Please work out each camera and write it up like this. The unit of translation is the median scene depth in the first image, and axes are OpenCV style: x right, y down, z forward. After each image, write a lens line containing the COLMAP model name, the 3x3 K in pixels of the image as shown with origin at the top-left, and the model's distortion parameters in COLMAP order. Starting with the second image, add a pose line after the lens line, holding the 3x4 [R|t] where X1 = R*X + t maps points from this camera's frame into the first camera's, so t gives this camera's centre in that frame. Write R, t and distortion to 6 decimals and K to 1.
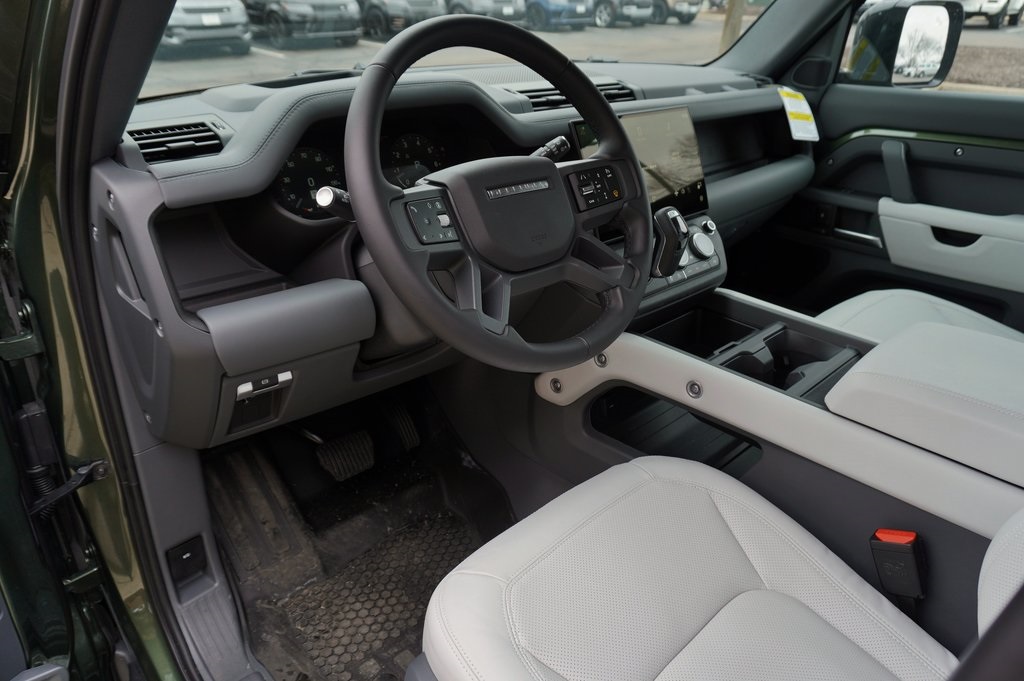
lens RADIAL K [[687.3, 0, 513.3], [0, 687.3, 346.2], [0, 0, 1]] dist [-0.030110, 0.025951]
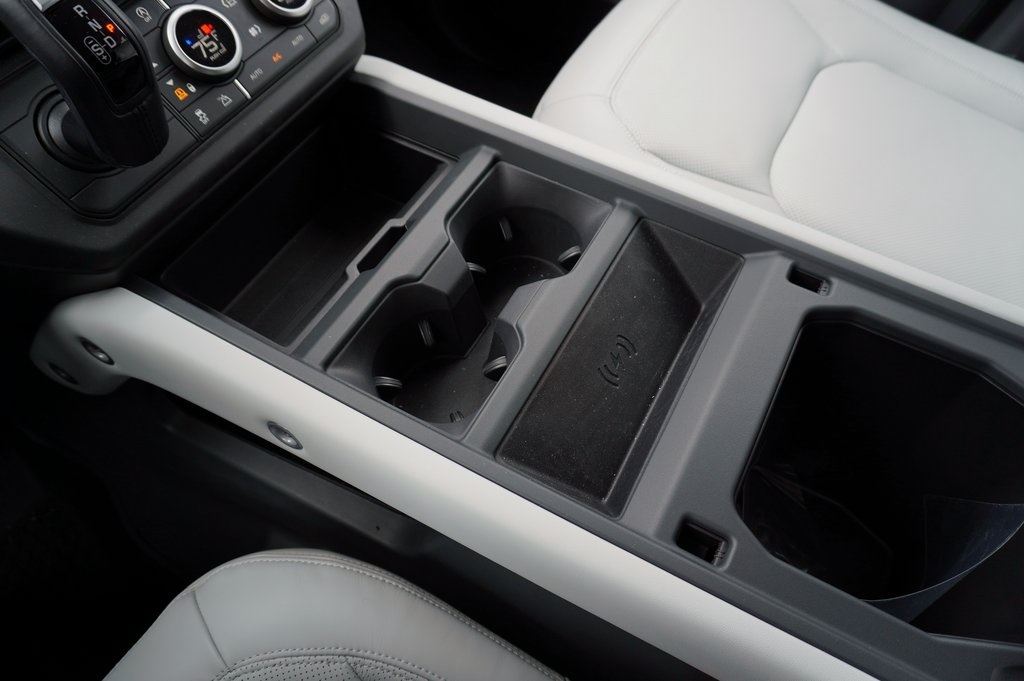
lens RADIAL K [[687.3, 0, 510.0], [0, 687.3, 342.1], [0, 0, 1]] dist [-0.030110, 0.025951]
pose [[0.954704, -0.260997, 0.142900, 0.312302], [0.152437, 0.841436, 0.518409, -0.168931], [-0.255544, -0.473144, 0.843108, 0.548469]]
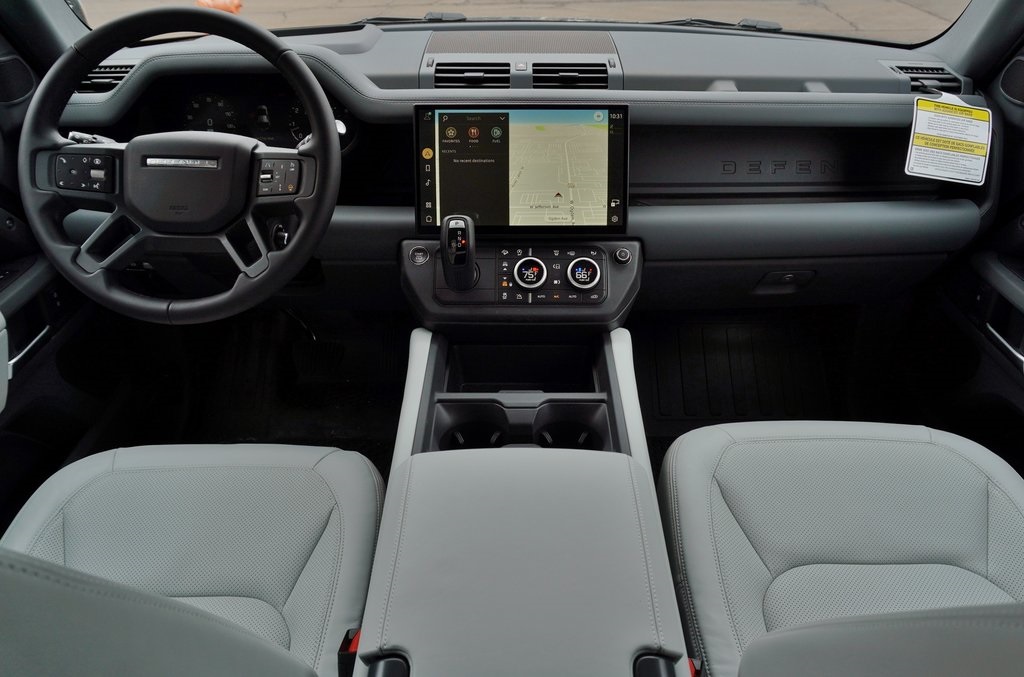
lens RADIAL K [[729.1, 0, 517.6], [0, 729.1, 314.8], [0, 0, 1]] dist [-0.037376, 0.037448]
pose [[0.732758, 0.331460, -0.594307, 0.808290], [-0.294099, 0.941830, 0.162670, -0.234037], [0.613655, 0.055588, 0.787615, 0.273580]]
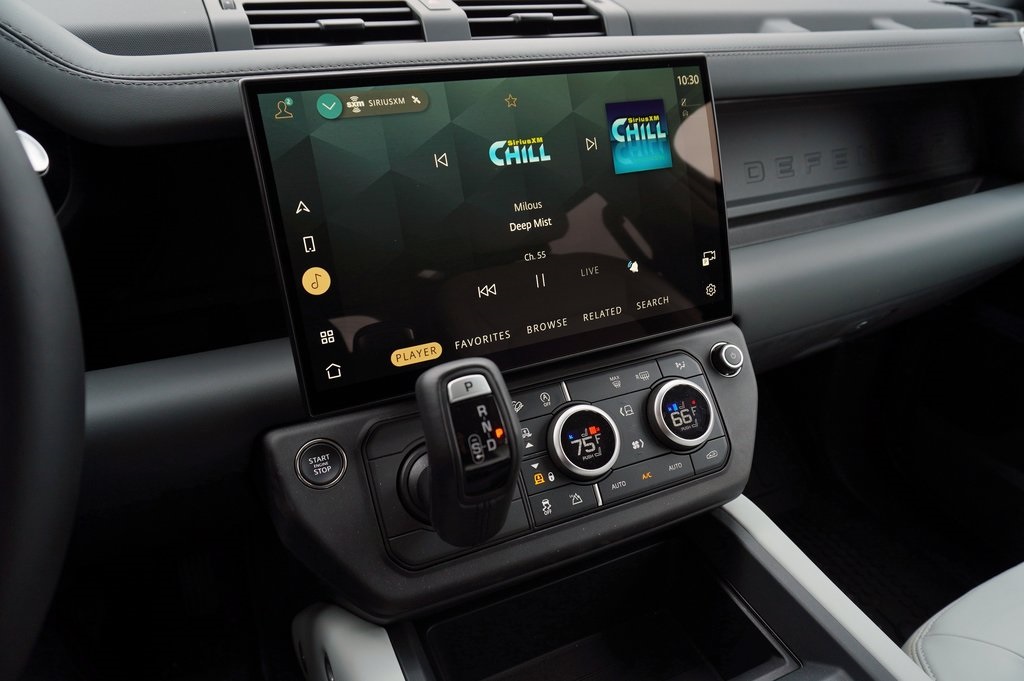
lens RADIAL K [[687.3, 0, 512.3], [0, 687.3, 343.1], [0, 0, 1]] dist [-0.030110, 0.025951]
pose [[0.948166, 0.152836, -0.278607, 0.305518], [-0.136987, 0.987683, 0.075615, -0.216774], [0.286732, -0.033530, 0.957424, 0.629282]]
